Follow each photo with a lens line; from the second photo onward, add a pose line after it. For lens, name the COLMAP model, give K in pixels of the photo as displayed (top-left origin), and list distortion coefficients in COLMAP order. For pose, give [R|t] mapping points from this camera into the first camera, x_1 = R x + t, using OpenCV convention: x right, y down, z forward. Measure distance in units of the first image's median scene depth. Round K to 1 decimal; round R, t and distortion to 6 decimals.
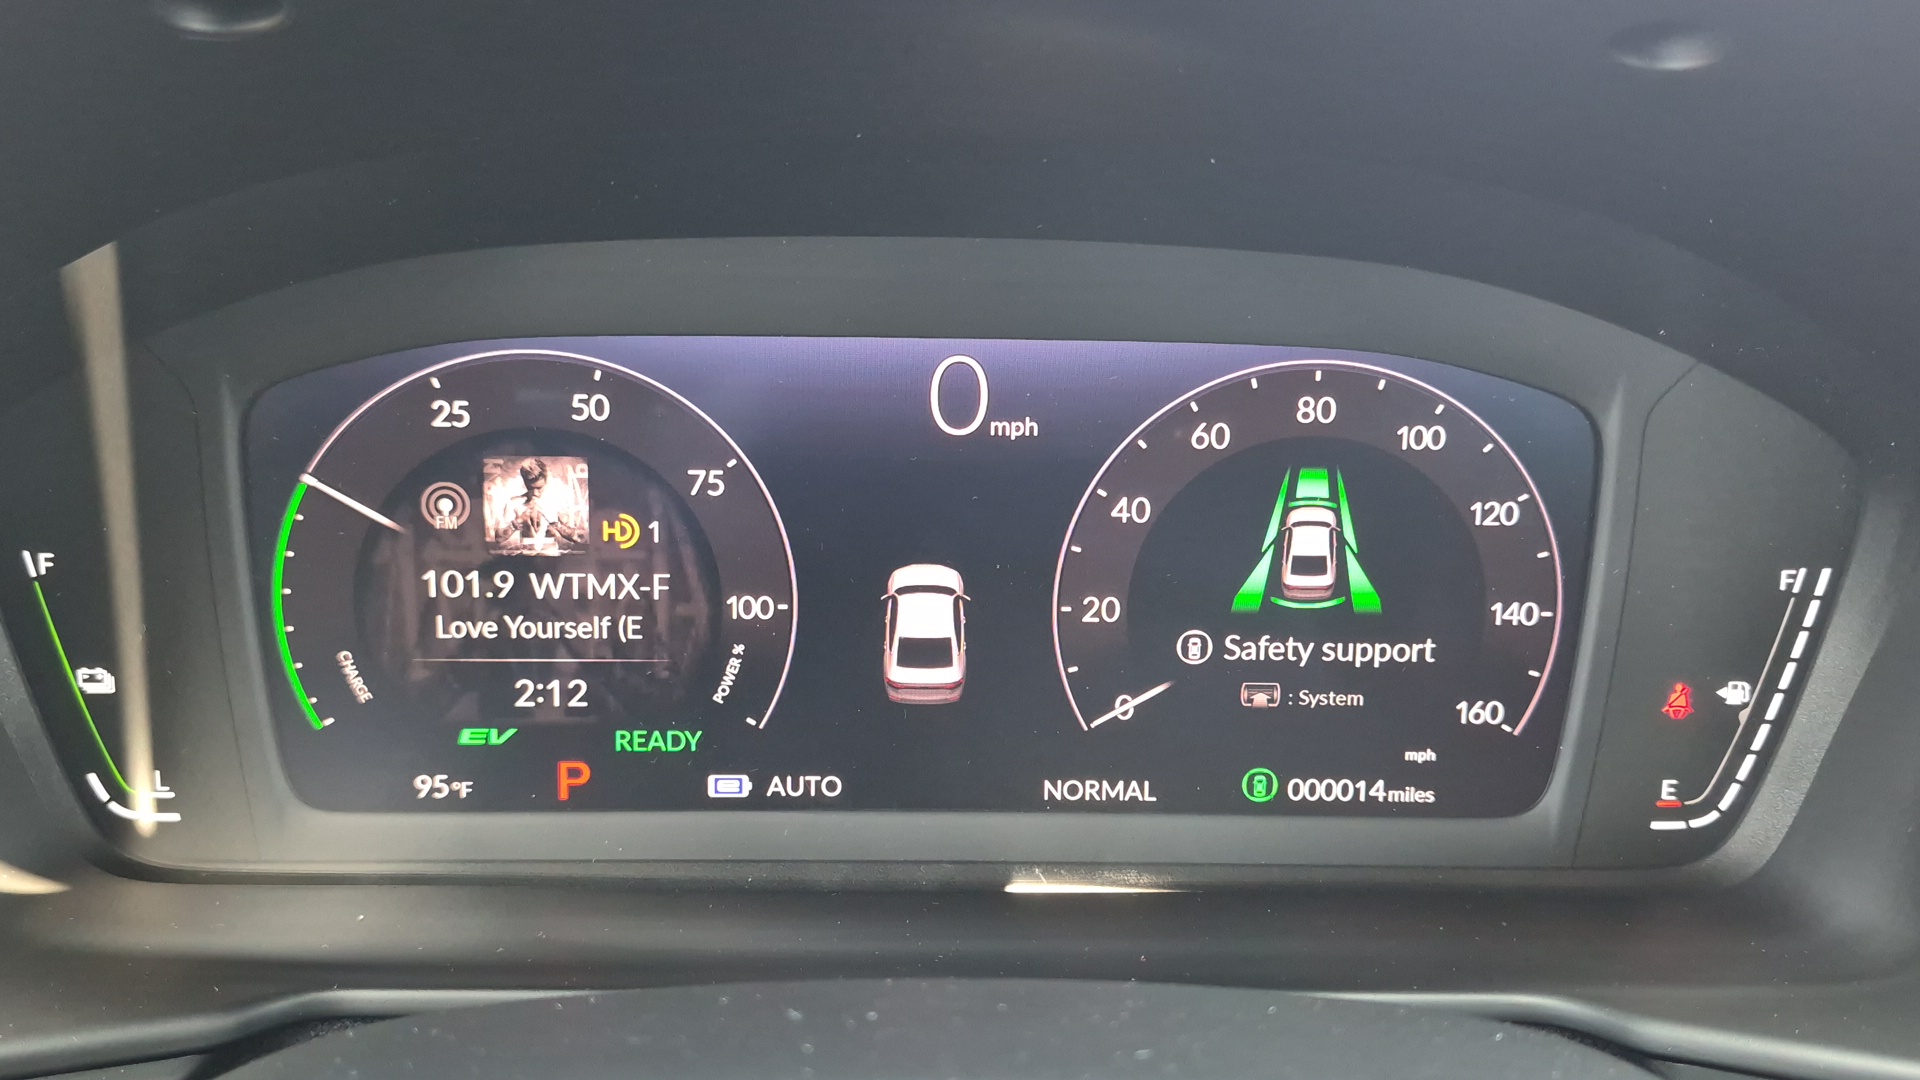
lens RADIAL K [[1416.4, 0, 951.0], [0, 1416.4, 539.3], [0, 0, 1]] dist [0.010192, -0.000911]
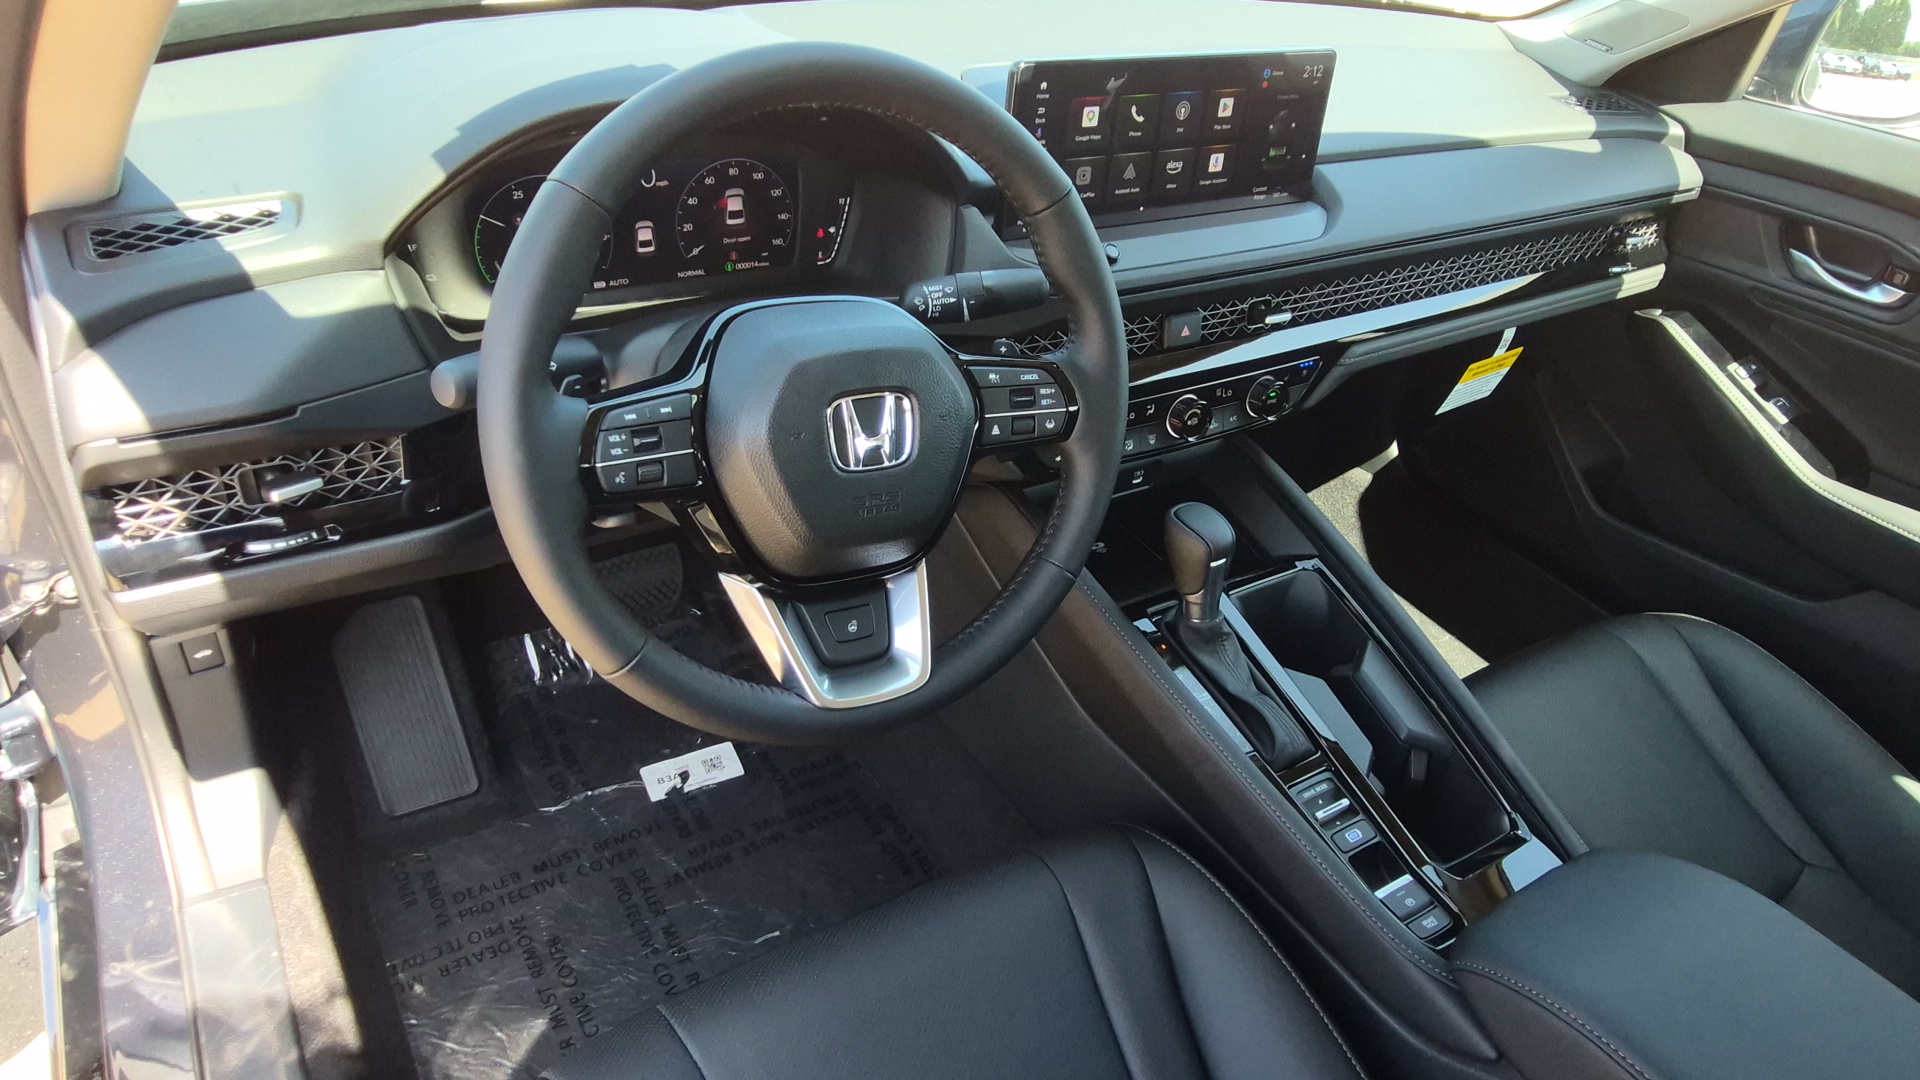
lens RADIAL K [[1210.2, 0, 969.7], [0, 1210.2, 515.2], [0, 0, 1]] dist [-0.002134, 0.003754]
pose [[0.844220, -0.231716, 0.483323, -1.053482], [0.045597, 0.929504, 0.365981, -0.406145], [-0.534054, -0.286931, 0.795272, -2.355061]]
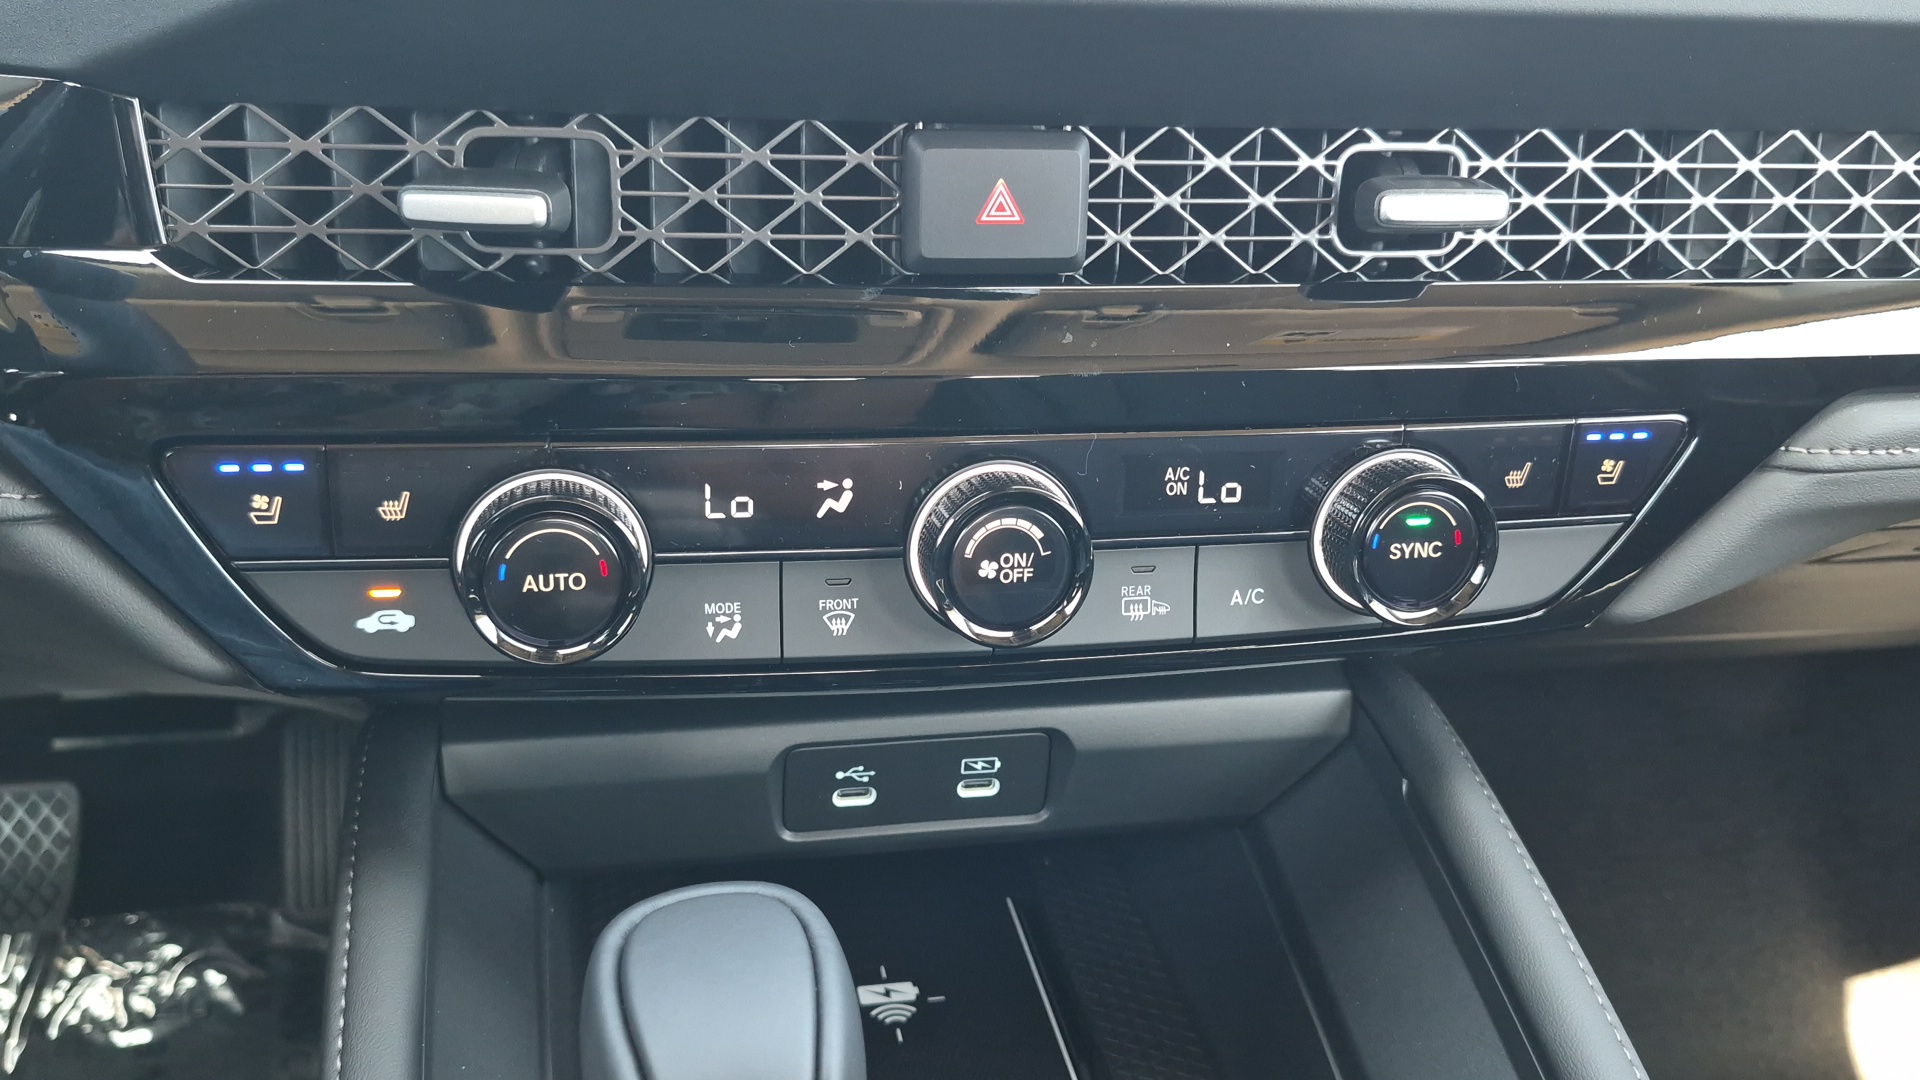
lens RADIAL K [[1777.5, 0, 962.1], [0, 1777.5, 541.1], [0, 0, 1]] dist [0.064940, 0.000000]
pose [[0.976606, -0.045619, 0.210142, 1.092076], [0.002037, 0.979157, 0.203093, 0.429844], [-0.215027, -0.197914, 0.956344, -0.957954]]
